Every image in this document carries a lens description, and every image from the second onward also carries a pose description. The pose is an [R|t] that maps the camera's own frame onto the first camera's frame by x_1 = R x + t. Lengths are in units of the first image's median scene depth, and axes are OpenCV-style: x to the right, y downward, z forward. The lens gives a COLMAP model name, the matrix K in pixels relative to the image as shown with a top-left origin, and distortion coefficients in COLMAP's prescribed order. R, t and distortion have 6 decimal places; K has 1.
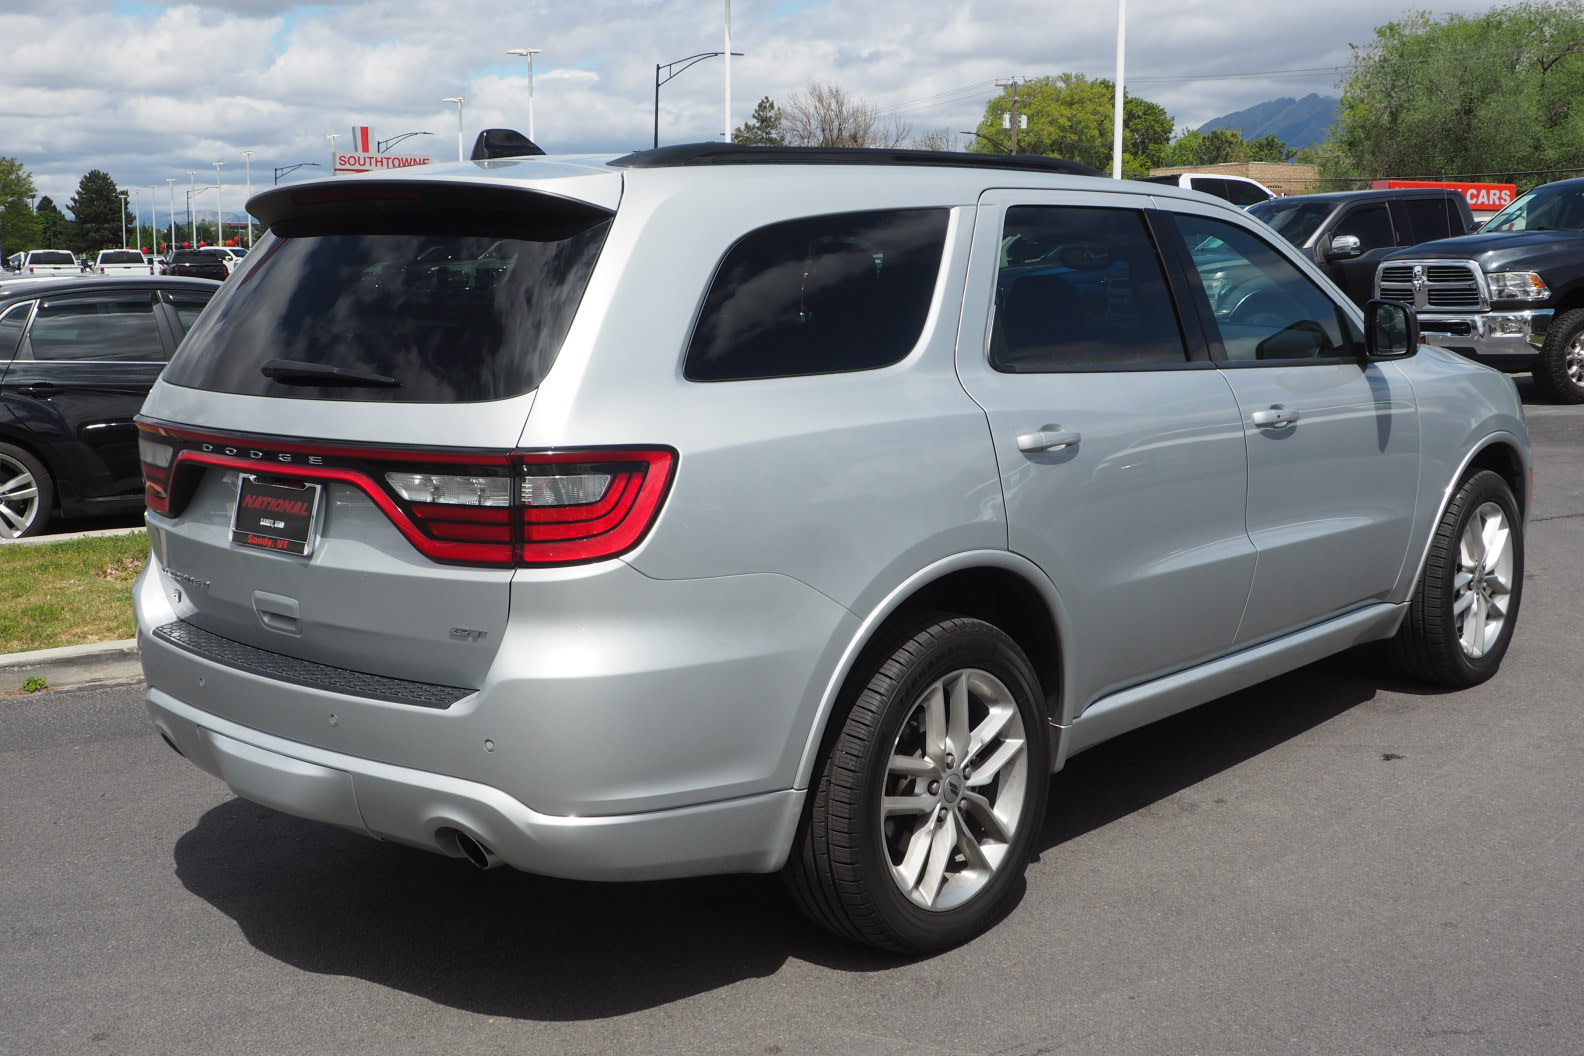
lens RADIAL K [[1758.9, 0, 792.0], [0, 1758.9, 528.0], [0, 0, 1]] dist [-0.015148, 0.043126]
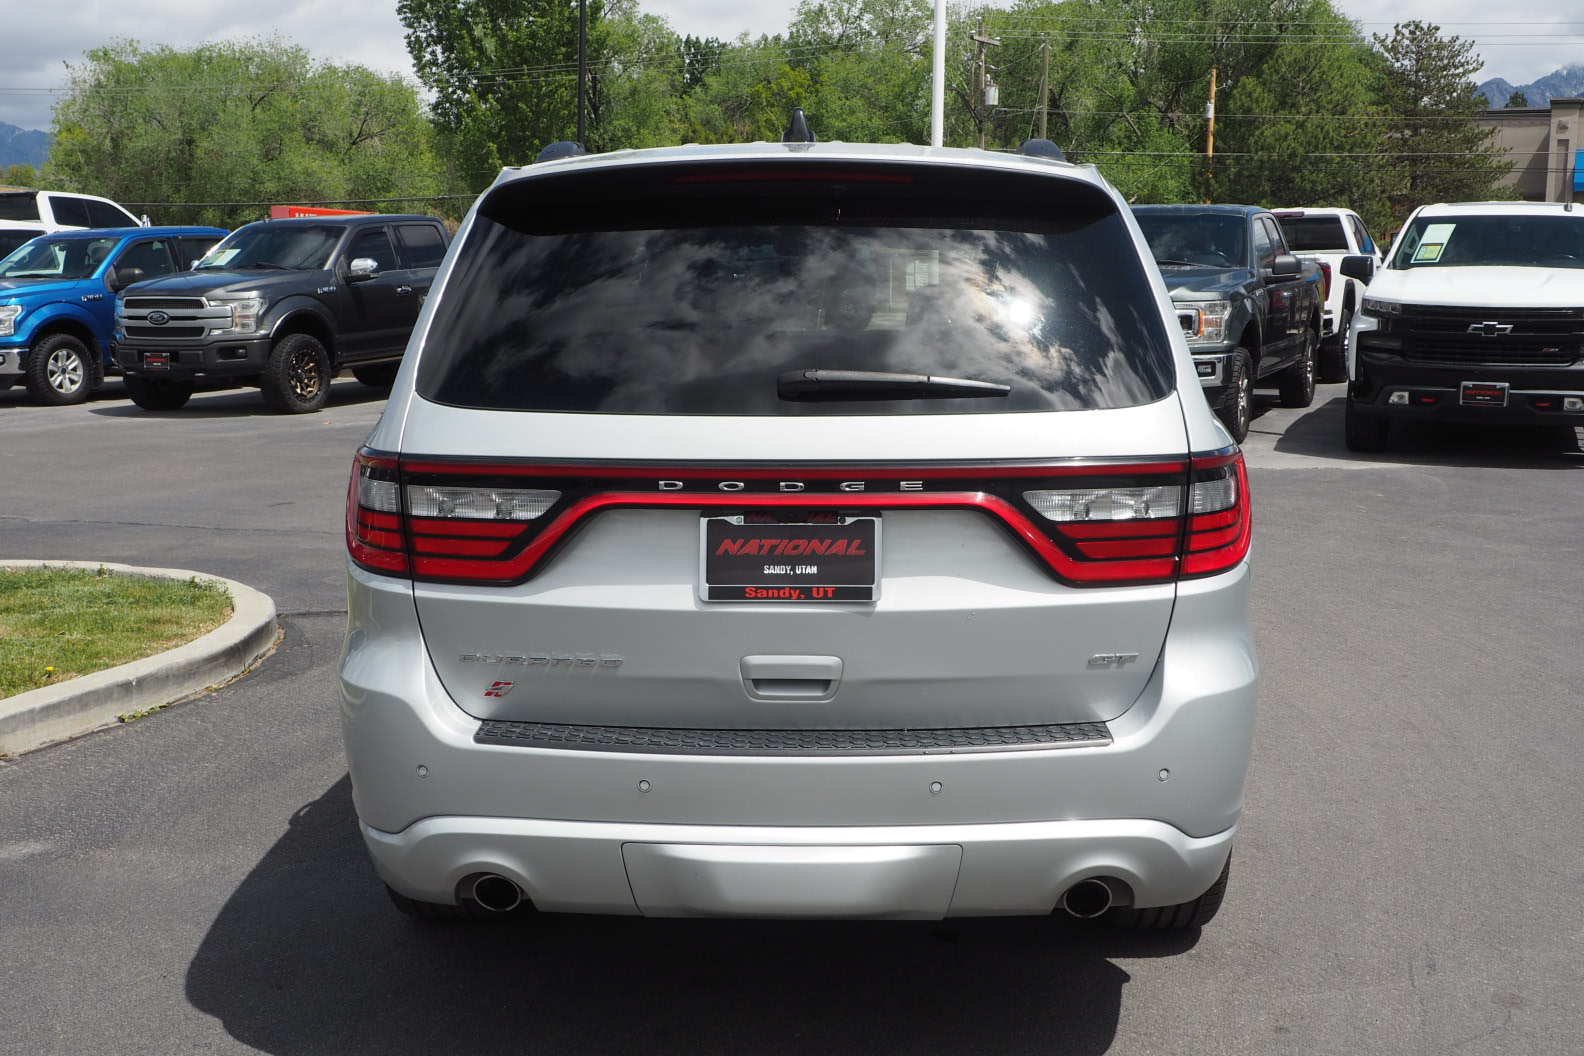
lens RADIAL K [[1758.9, 0, 792.0], [0, 1758.9, 528.0], [0, 0, 1]] dist [-0.015148, 0.043126]
pose [[0.773007, -0.079657, 0.629376, -0.817755], [0.089323, 0.995869, 0.016335, -0.035660], [-0.628077, 0.043590, 0.776929, 0.361254]]
